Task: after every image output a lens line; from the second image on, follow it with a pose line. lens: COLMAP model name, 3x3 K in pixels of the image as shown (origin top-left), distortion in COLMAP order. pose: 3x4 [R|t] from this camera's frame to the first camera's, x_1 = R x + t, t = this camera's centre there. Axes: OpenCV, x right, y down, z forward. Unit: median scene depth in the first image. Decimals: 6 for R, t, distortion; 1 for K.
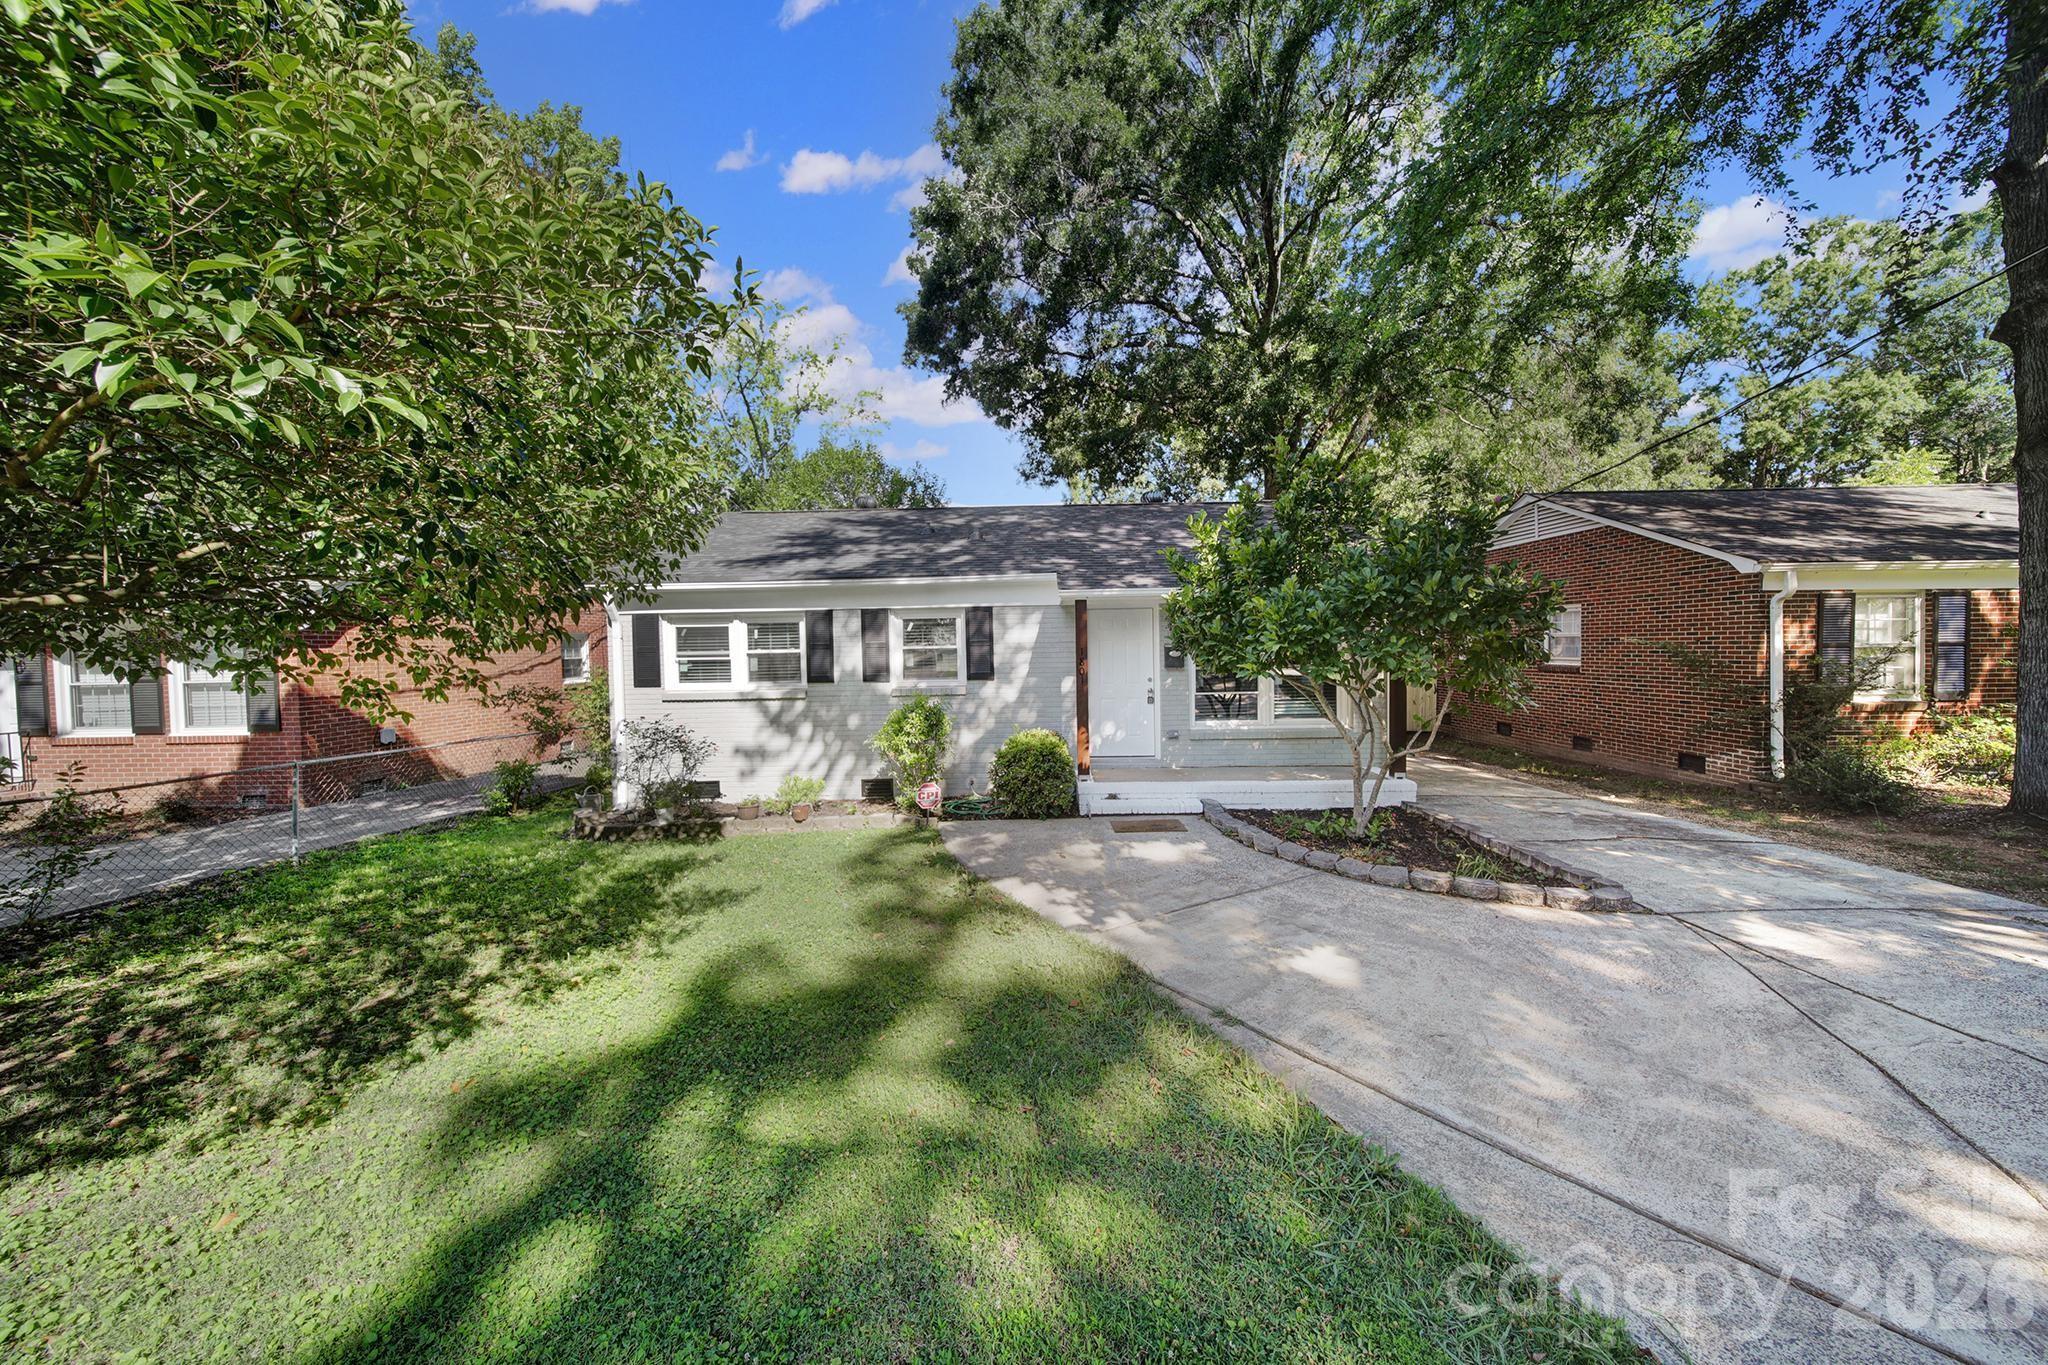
lens RADIAL K [[720.6, 0, 1020.9], [0, 720.6, 680.0], [0, 0, 1]] dist [0.001402, -0.001827]
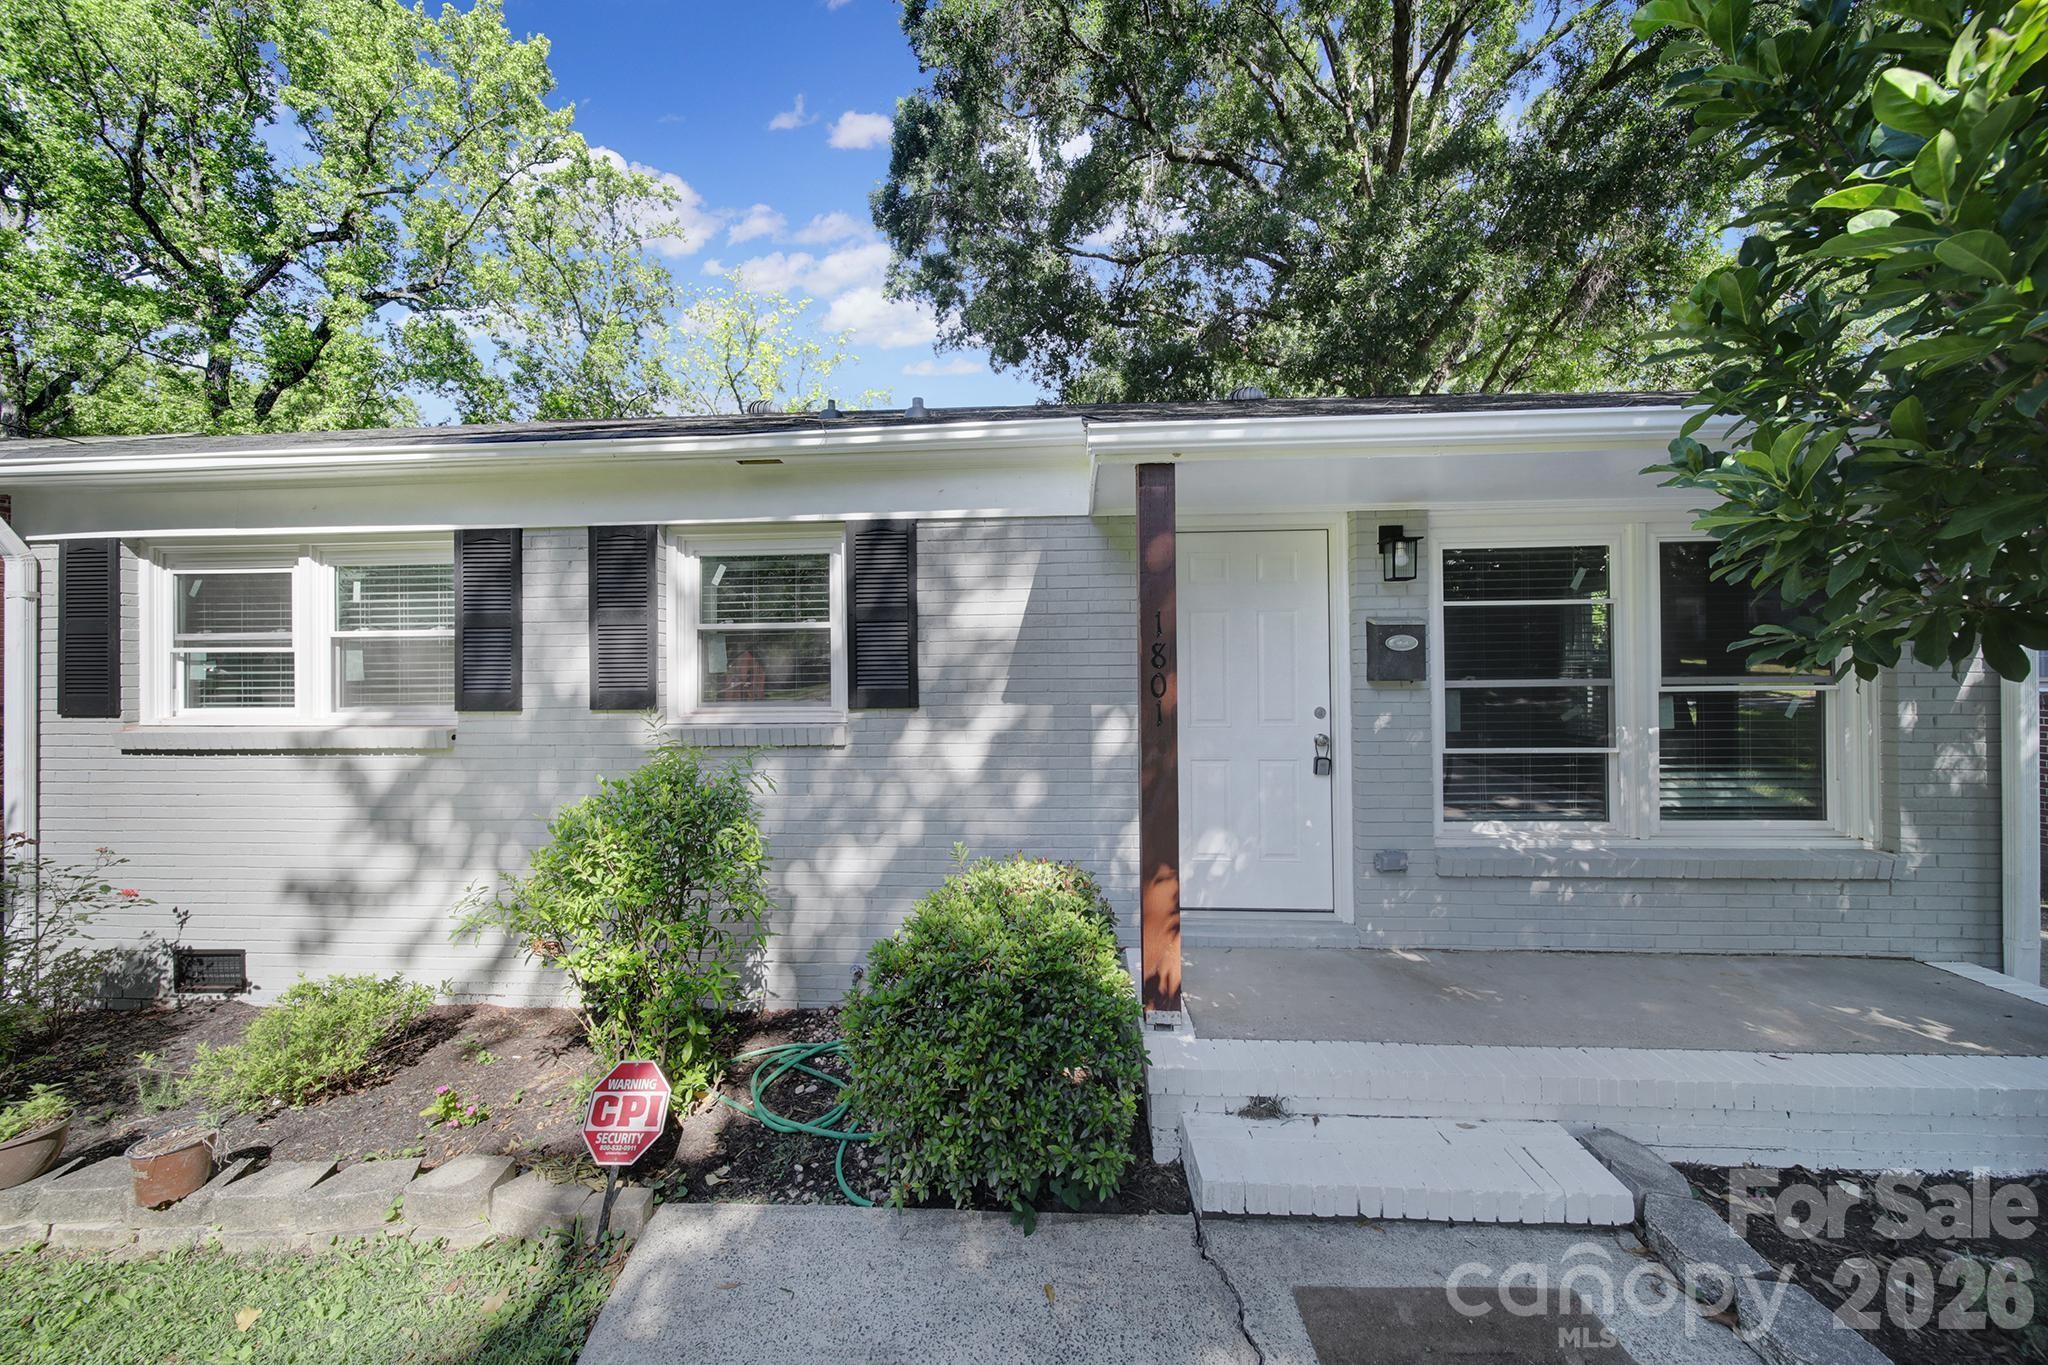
lens RADIAL K [[720.6, 0, 1025.0], [0, 720.6, 684.9], [0, 0, 1]] dist [0.001402, -0.001827]
pose [[0.999535, 0.009504, -0.028965, 0.031377], [-0.010448, 0.999414, -0.032610, -0.000349], [0.028638, 0.032898, 0.999048, 0.607995]]
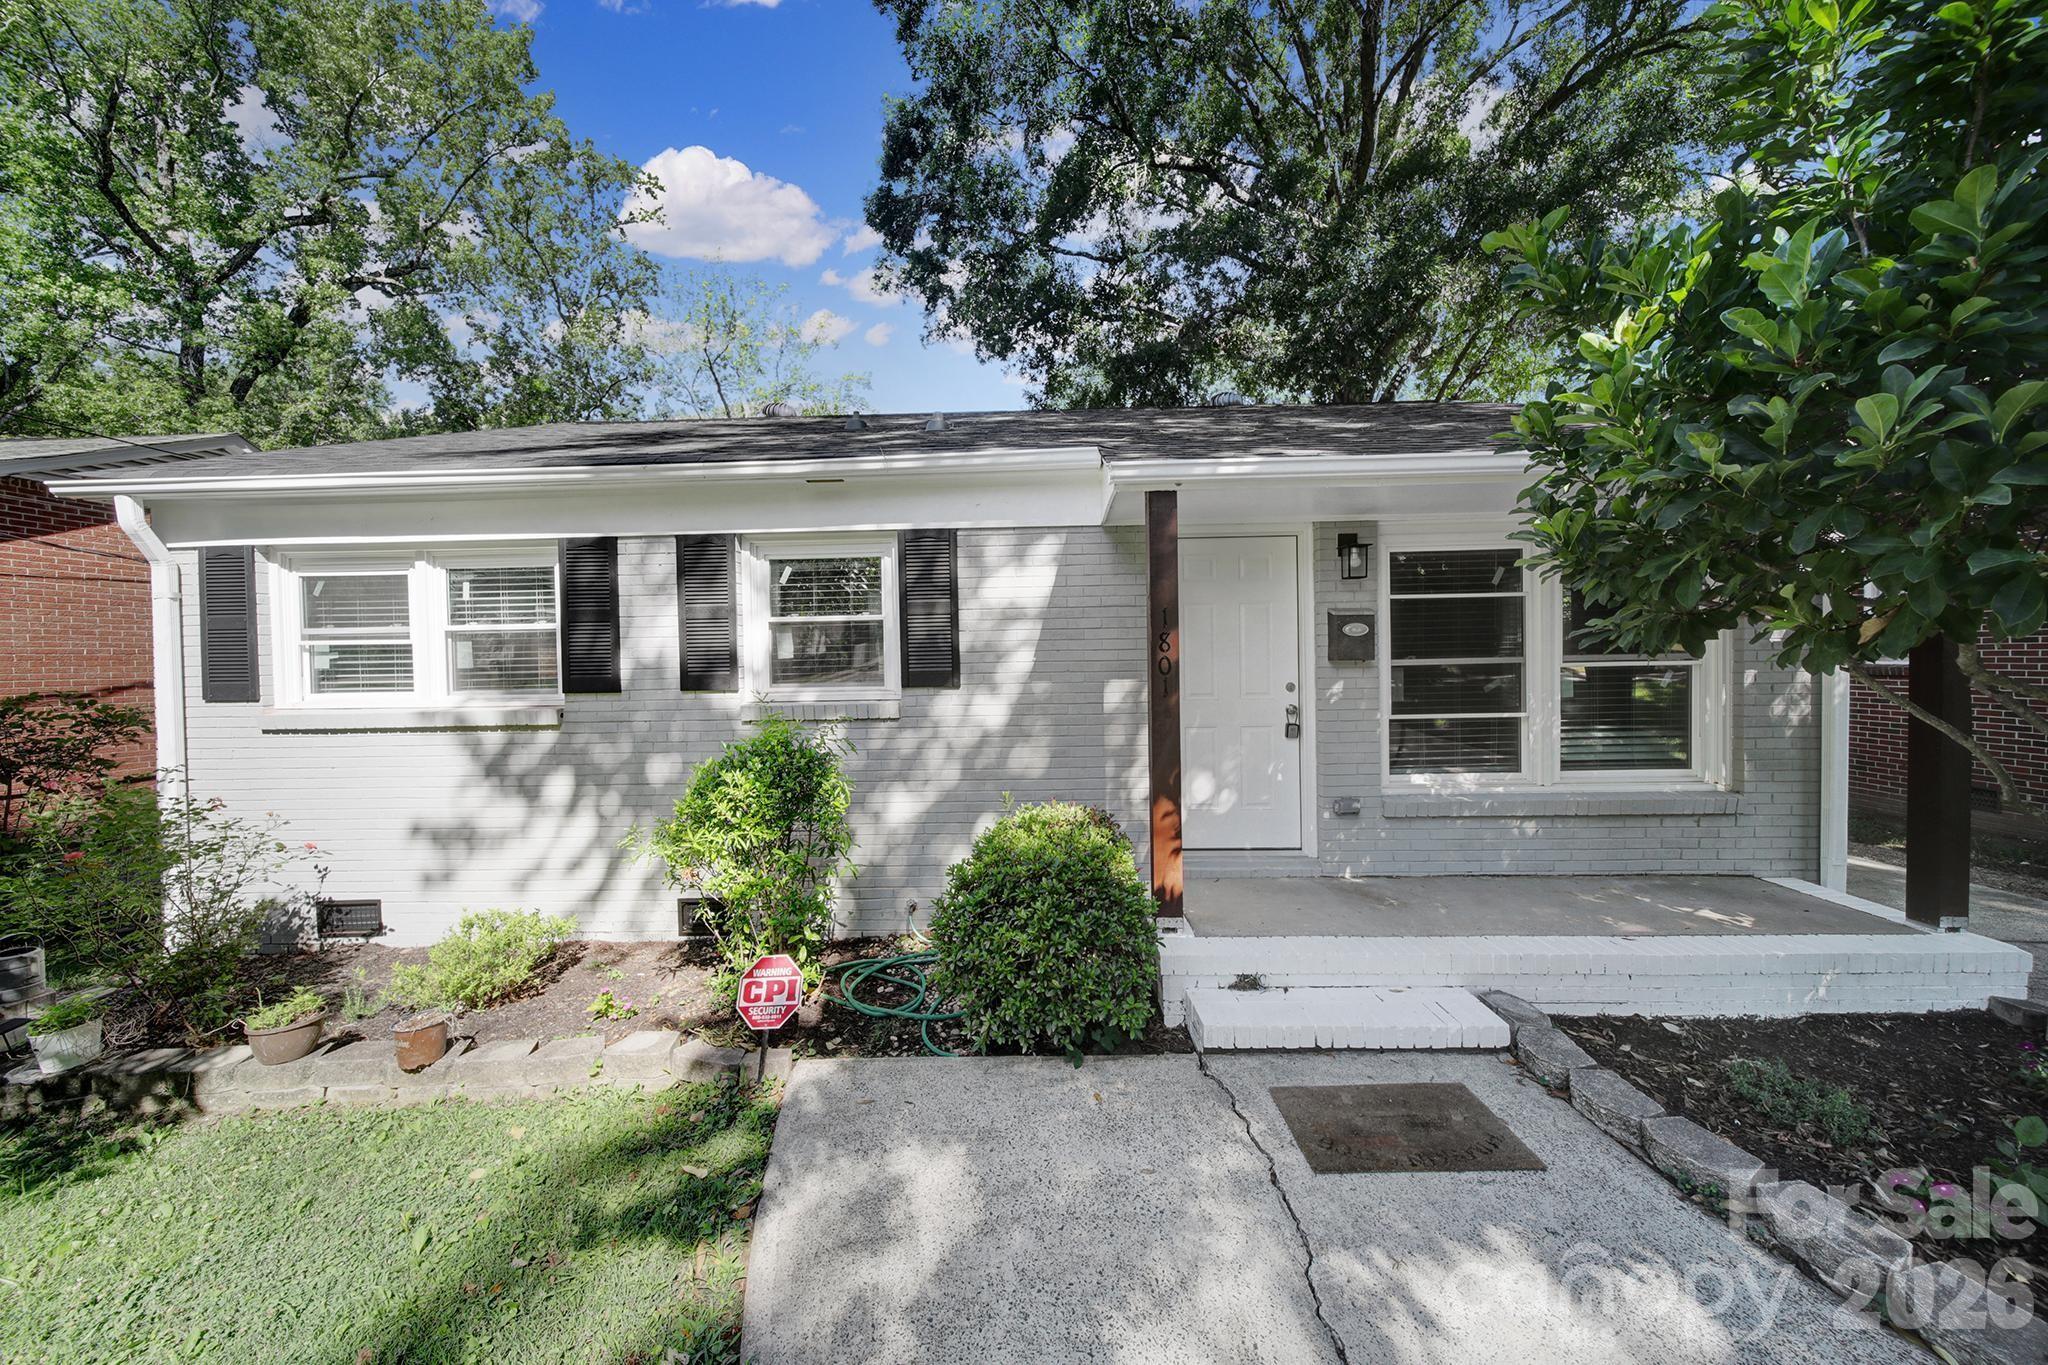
lens RADIAL K [[720.6, 0, 1024.1], [0, 720.6, 683.4], [0, 0, 1]] dist [0.001402, -0.001827]
pose [[0.999999, 0.000440, 0.001401, 0.004172], [-0.000426, 0.999950, -0.009960, 0.002745], [-0.001405, 0.009960, 0.999949, 0.529178]]
